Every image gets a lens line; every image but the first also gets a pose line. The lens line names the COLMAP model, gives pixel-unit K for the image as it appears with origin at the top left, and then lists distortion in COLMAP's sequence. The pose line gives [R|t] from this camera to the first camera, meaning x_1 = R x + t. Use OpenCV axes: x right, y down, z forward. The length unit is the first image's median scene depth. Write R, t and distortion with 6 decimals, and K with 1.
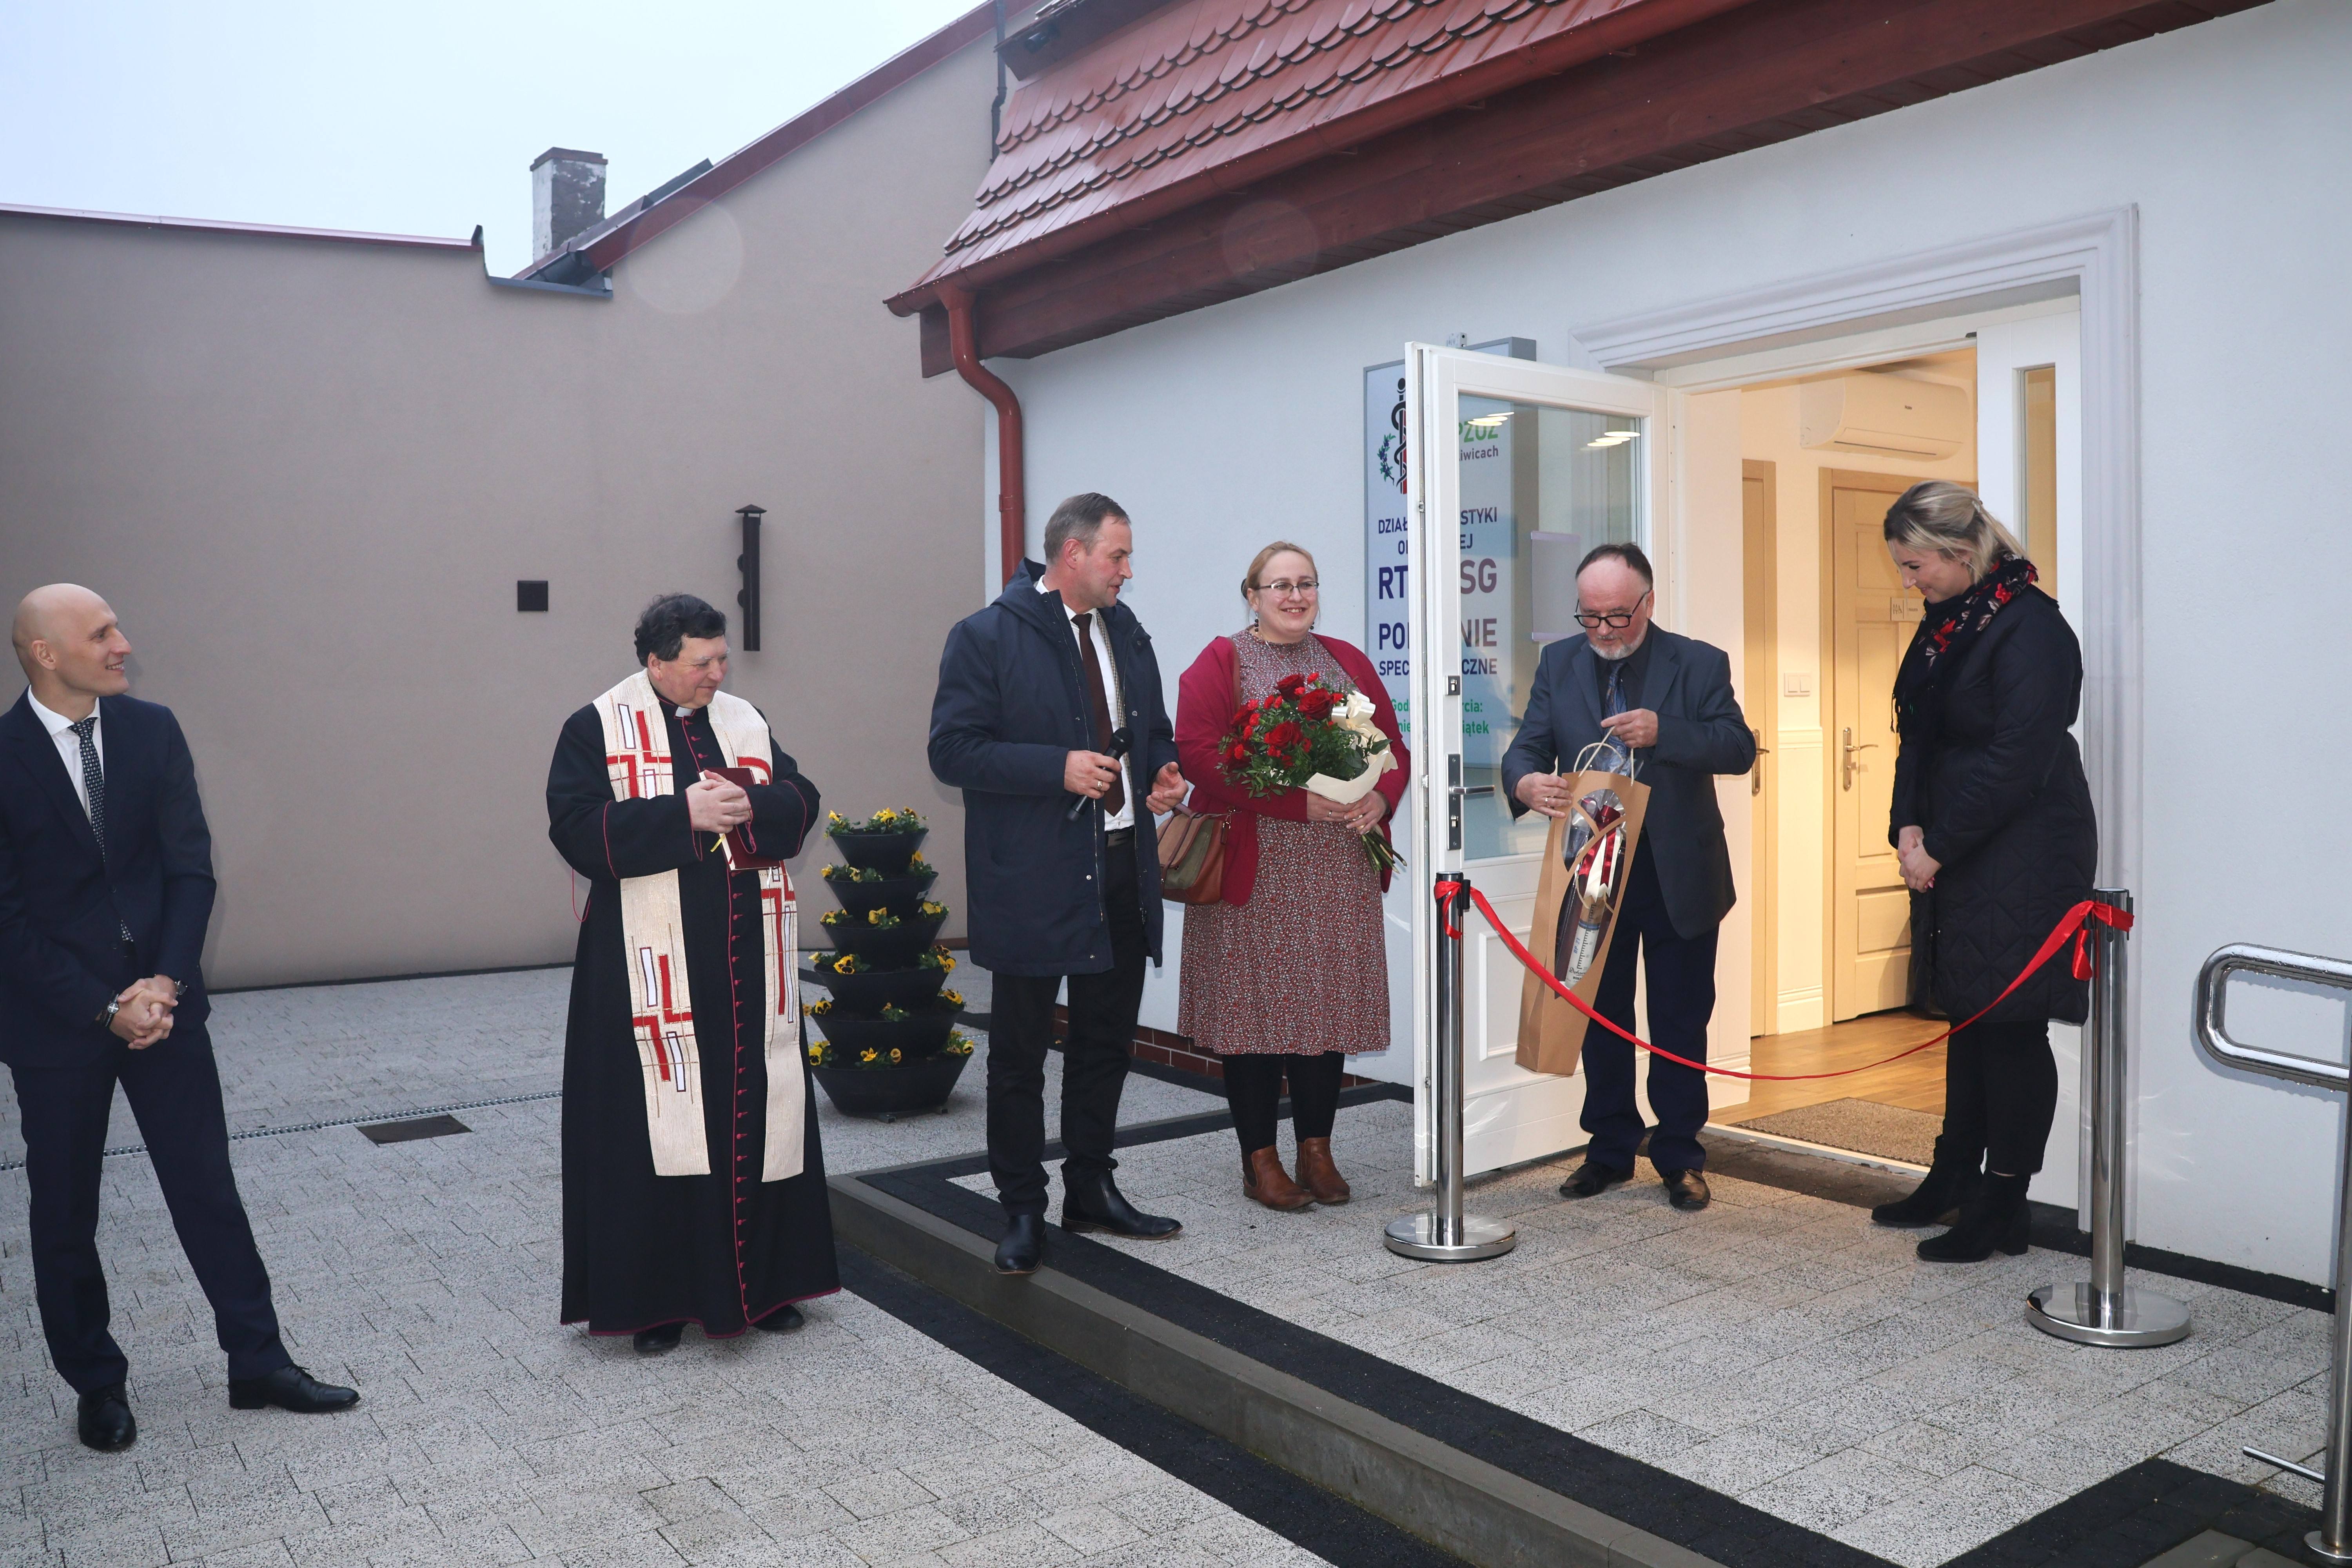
lens RADIAL K [[1910.9, 0, 1140.0], [0, 1910.9, 749.6], [0, 0, 1]] dist [-0.128867, 0.009311]
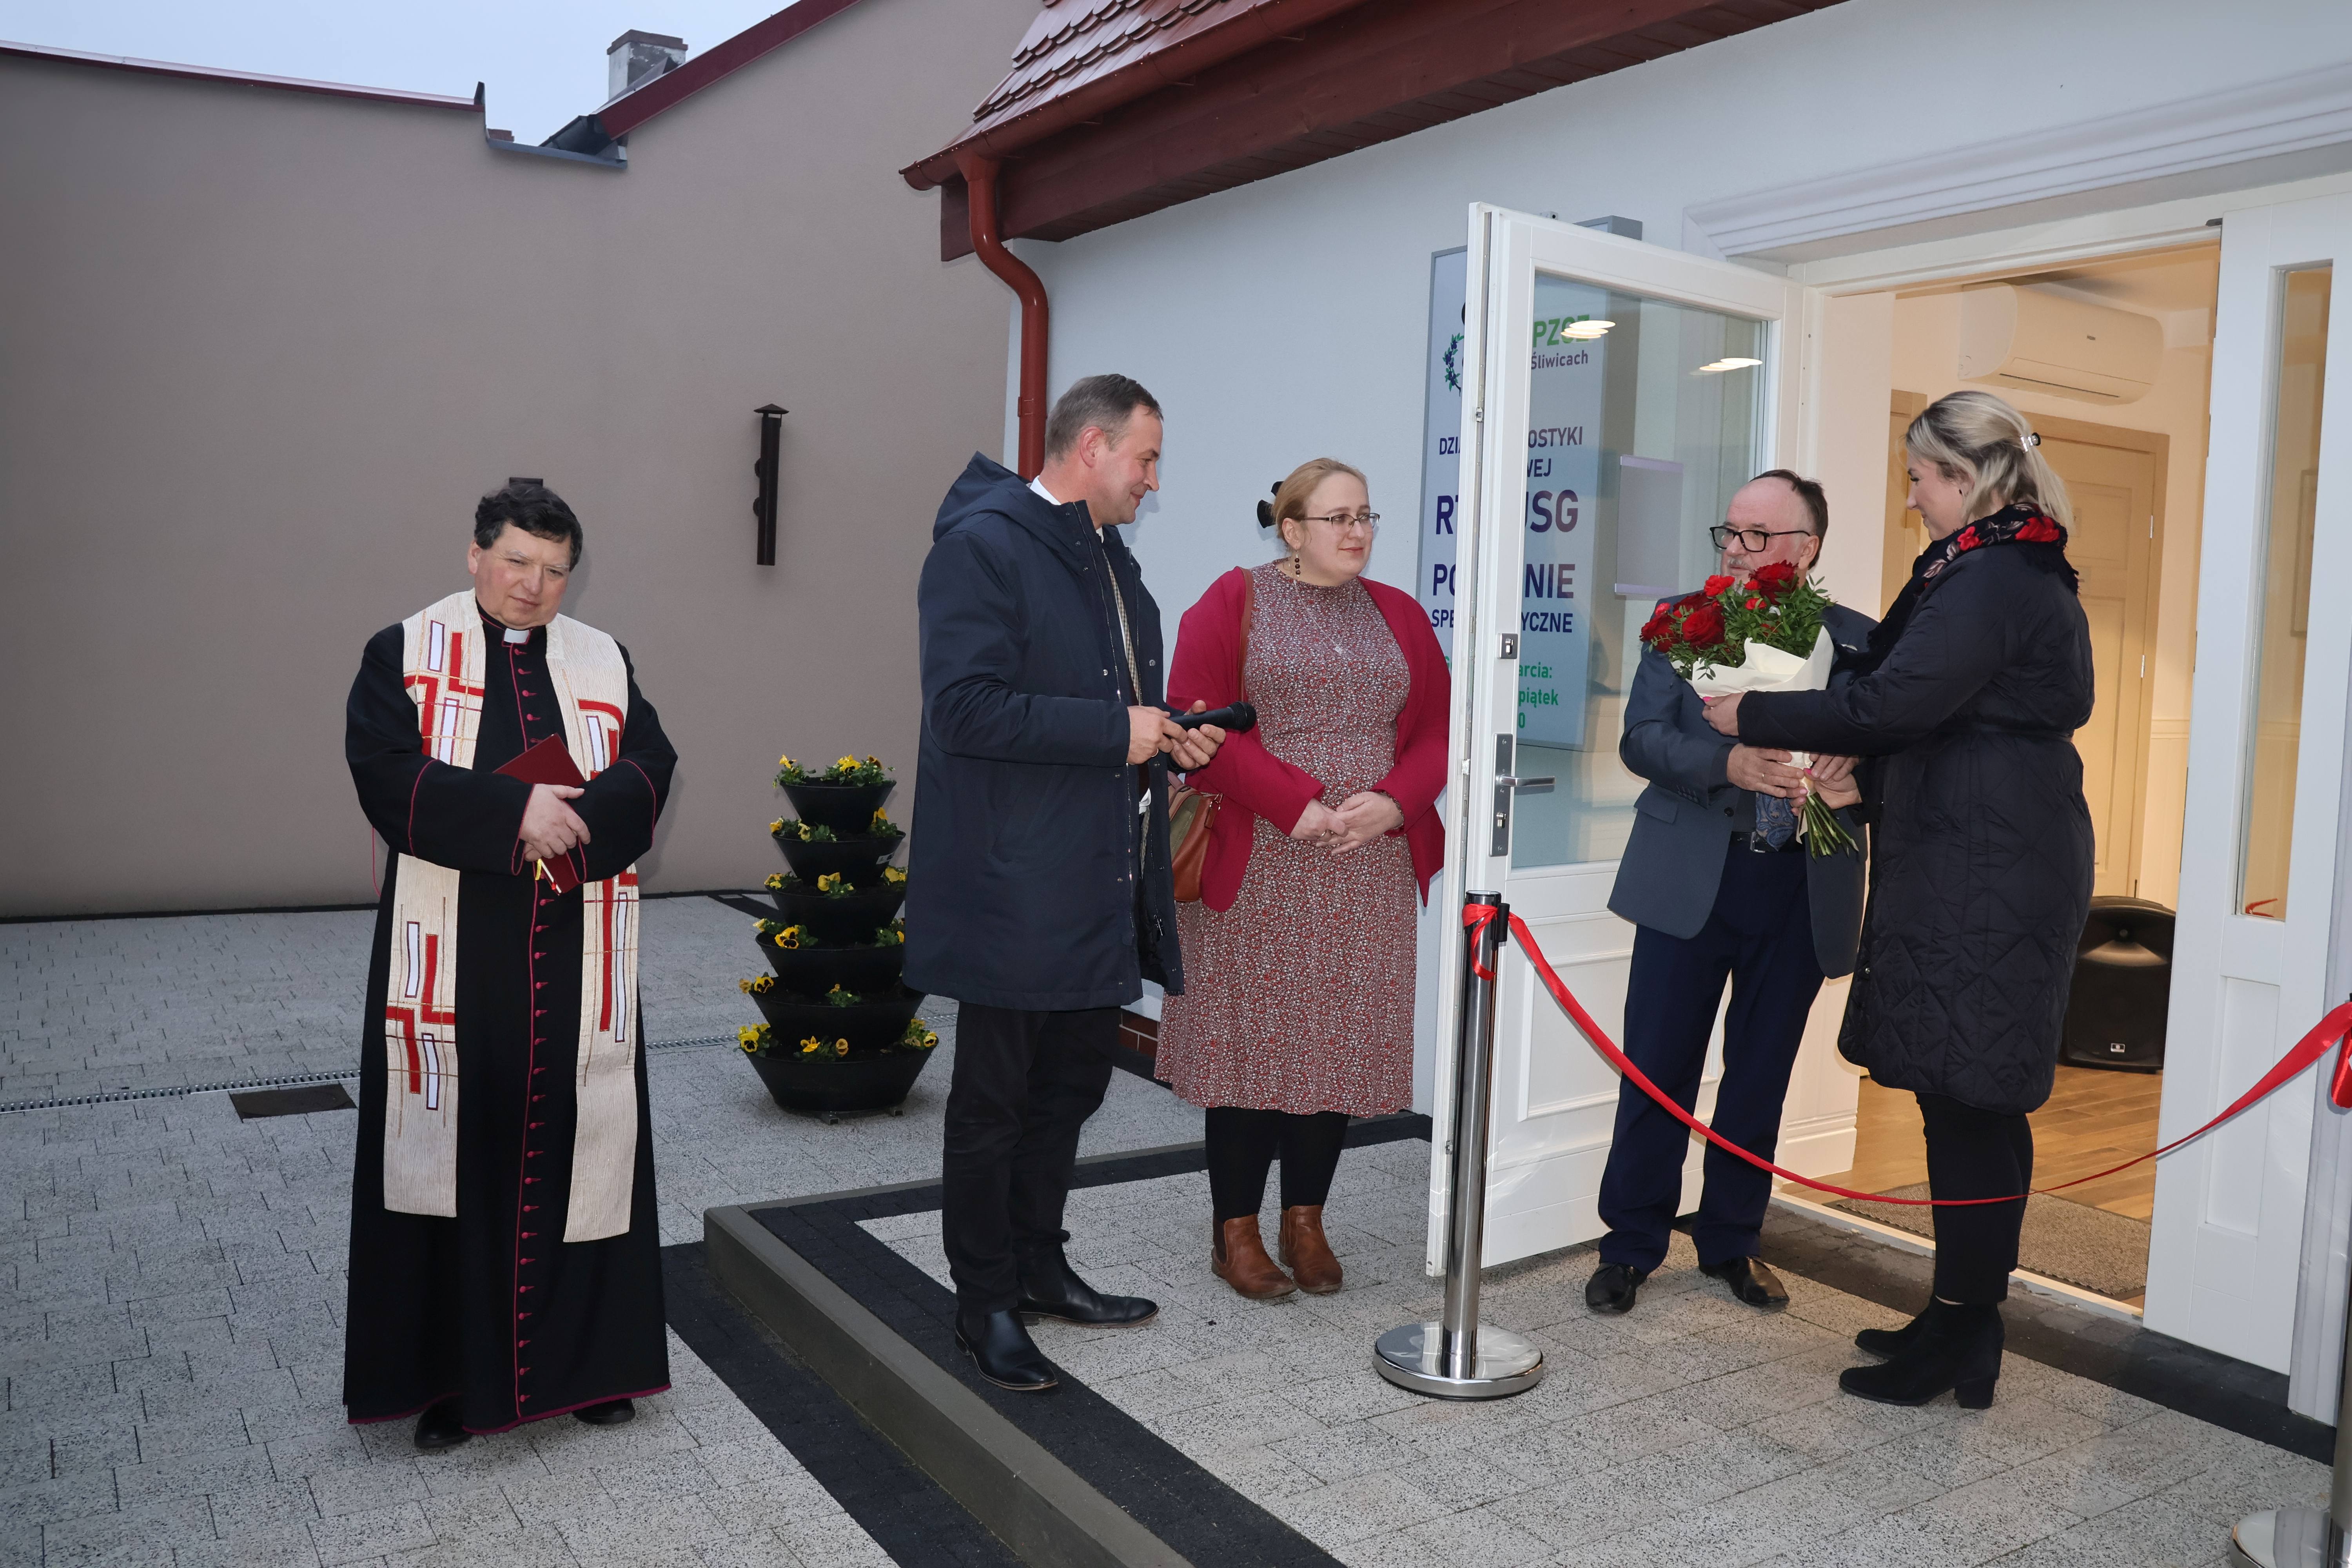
lens RADIAL K [[1917.9, 0, 1172.4], [0, 1917.9, 776.8], [0, 0, 1]] dist [-0.133965, 0.071316]
pose [[0.998347, 0.048512, -0.030820, 0.050190], [-0.046938, 0.997652, 0.049874, -0.011978], [0.033167, -0.048345, 0.998280, 0.197195]]
